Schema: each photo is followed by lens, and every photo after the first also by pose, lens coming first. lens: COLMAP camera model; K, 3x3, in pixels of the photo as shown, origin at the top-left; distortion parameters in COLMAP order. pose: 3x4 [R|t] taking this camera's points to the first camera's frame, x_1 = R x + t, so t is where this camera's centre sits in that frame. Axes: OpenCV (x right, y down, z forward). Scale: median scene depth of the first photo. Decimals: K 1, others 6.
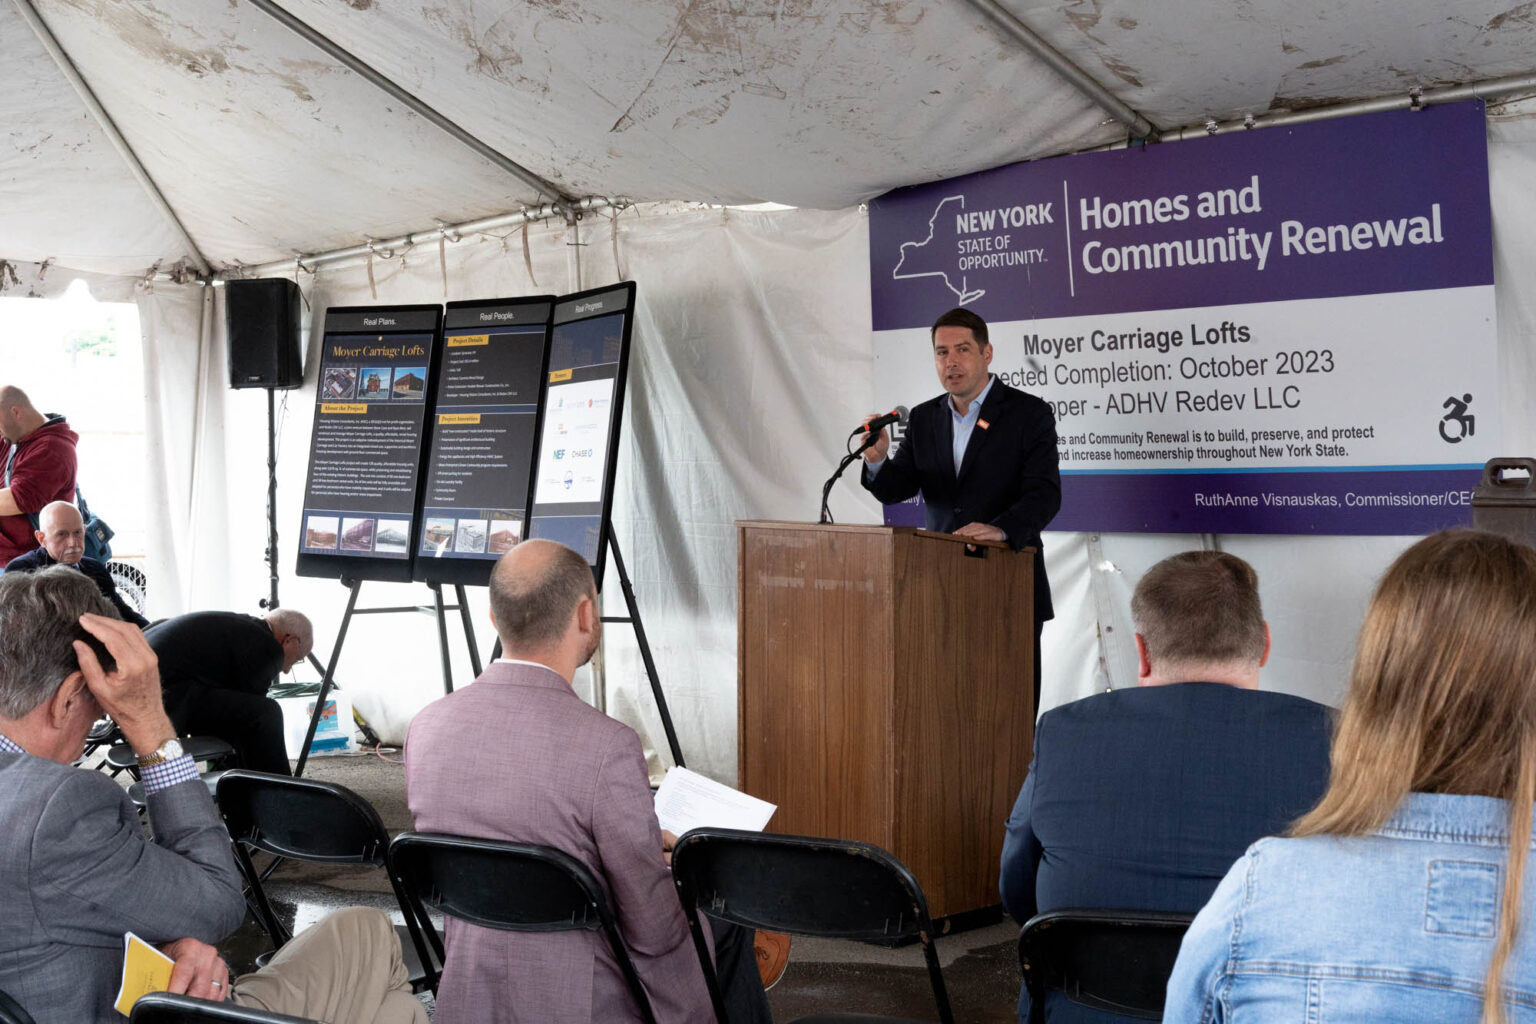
lens RADIAL K [[2307.5, 0, 809.4], [0, 2307.5, 535.0], [0, 0, 1]] dist [-0.017983, 0.000000]
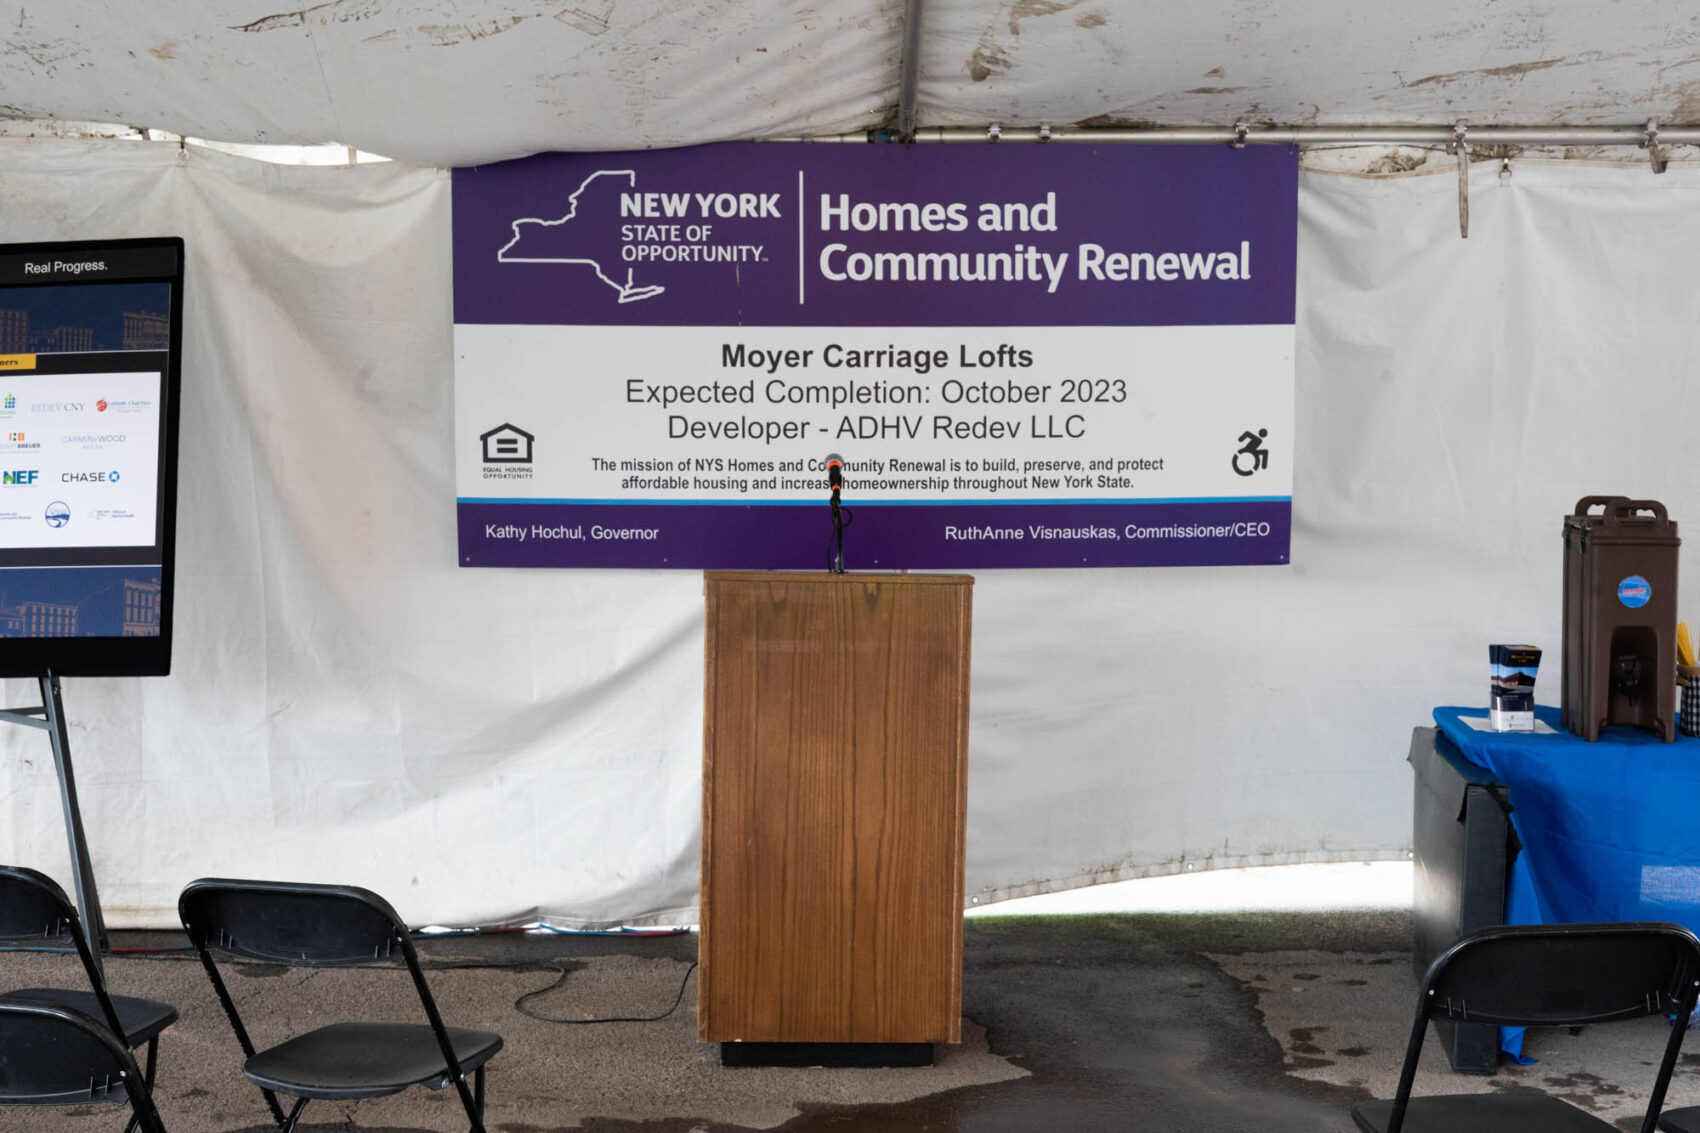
lens RADIAL K [[2553.9, 0, 854.9], [0, 2553.9, 580.4], [0, 0, 1]] dist [-0.017983, 0.000000]
pose [[0.633357, -0.028529, 0.773333, -0.640281], [0.014975, 0.999585, 0.024611, -0.022685], [-0.773715, -0.004007, 0.633522, 0.380504]]
